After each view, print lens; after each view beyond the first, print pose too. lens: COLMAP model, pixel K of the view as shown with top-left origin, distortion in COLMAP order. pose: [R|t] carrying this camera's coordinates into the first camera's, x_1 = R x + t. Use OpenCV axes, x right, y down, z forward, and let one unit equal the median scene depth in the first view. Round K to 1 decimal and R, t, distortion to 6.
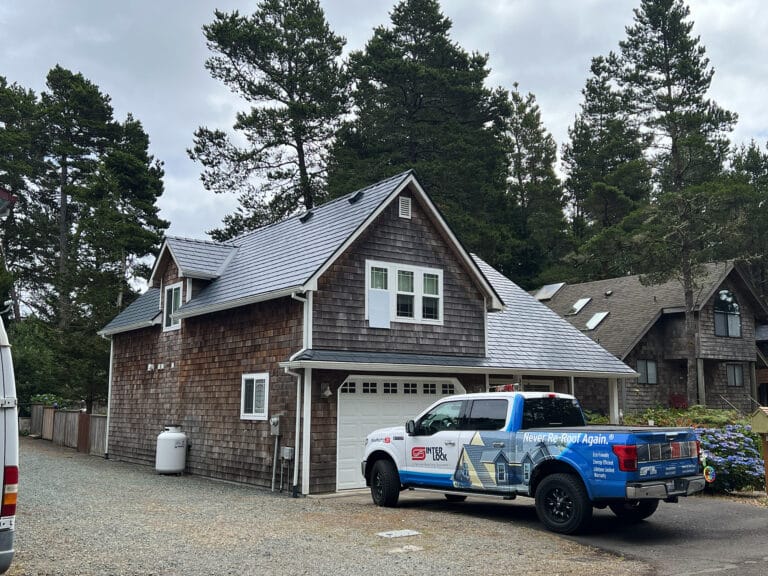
lens RADIAL K [[778.9, 0, 384.0], [0, 778.9, 288.0], [0, 0, 1]] dist [0.002156, 0.004028]
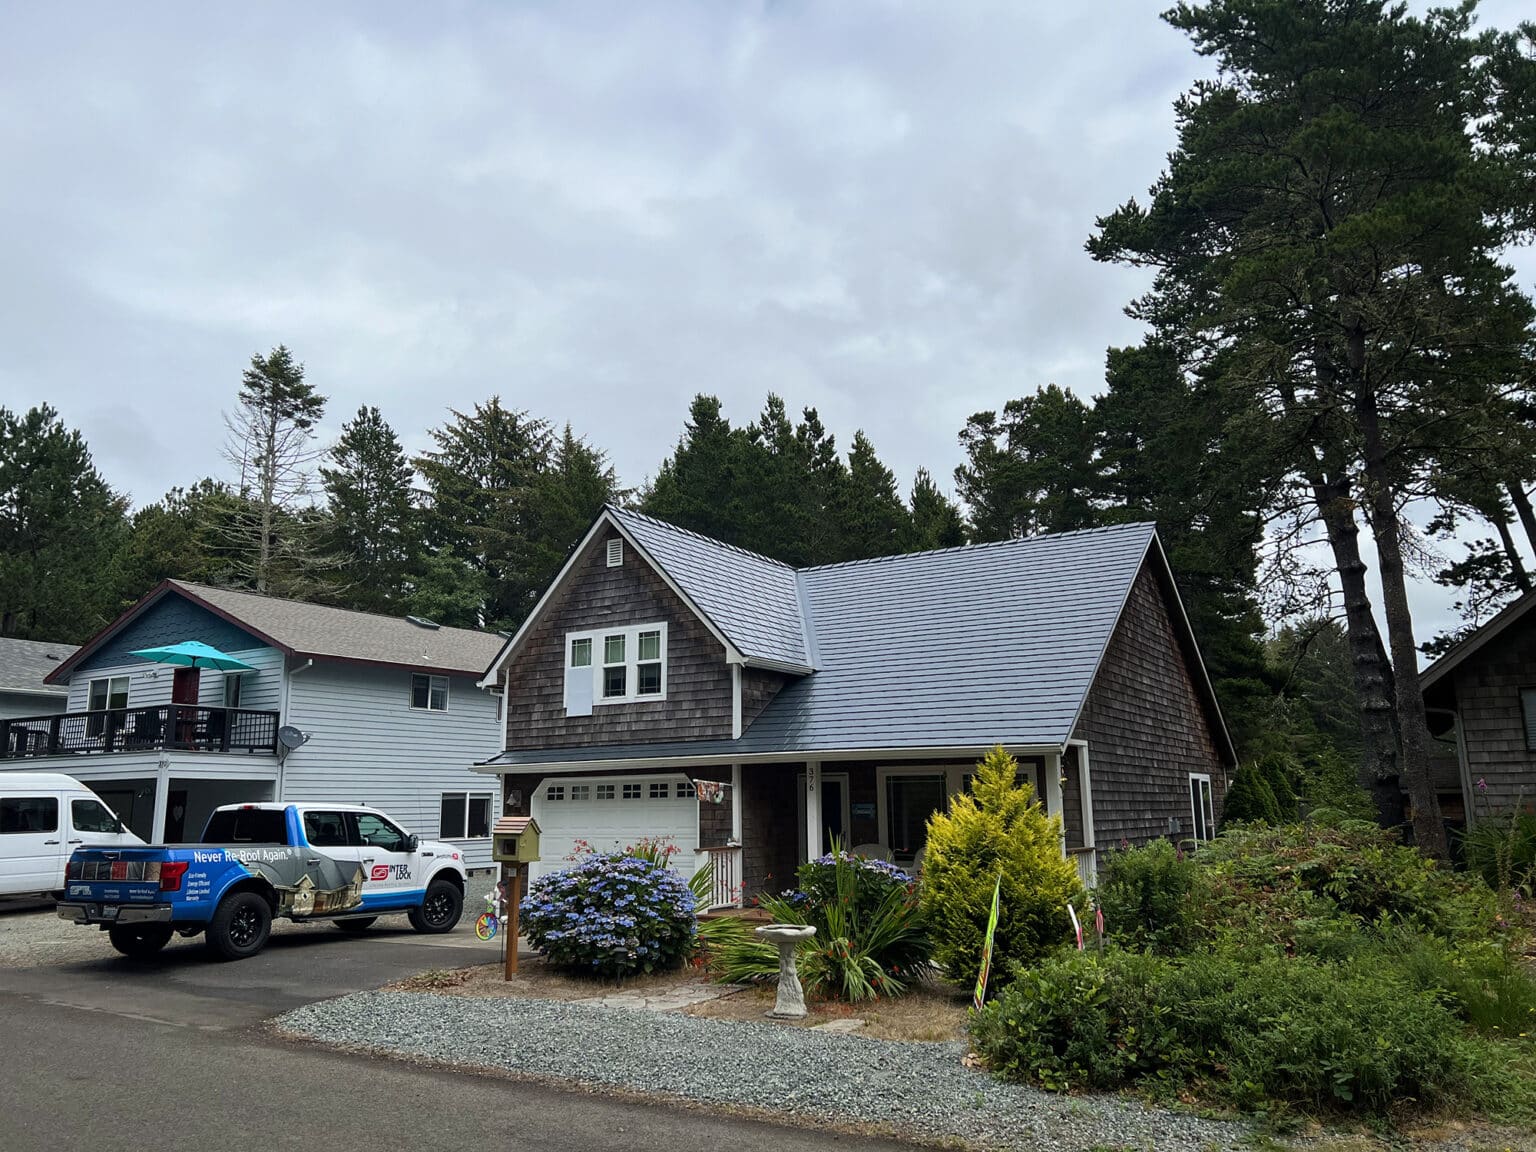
lens RADIAL K [[1146.5, 0, 768.0], [0, 1146.5, 576.0], [0, 0, 1]] dist [0.002987, 0.000288]
pose [[0.396675, -0.191935, -0.897669, 1.099160], [0.146523, 0.978598, -0.144491, 0.104500], [0.906190, -0.074213, 0.416308, 0.674862]]
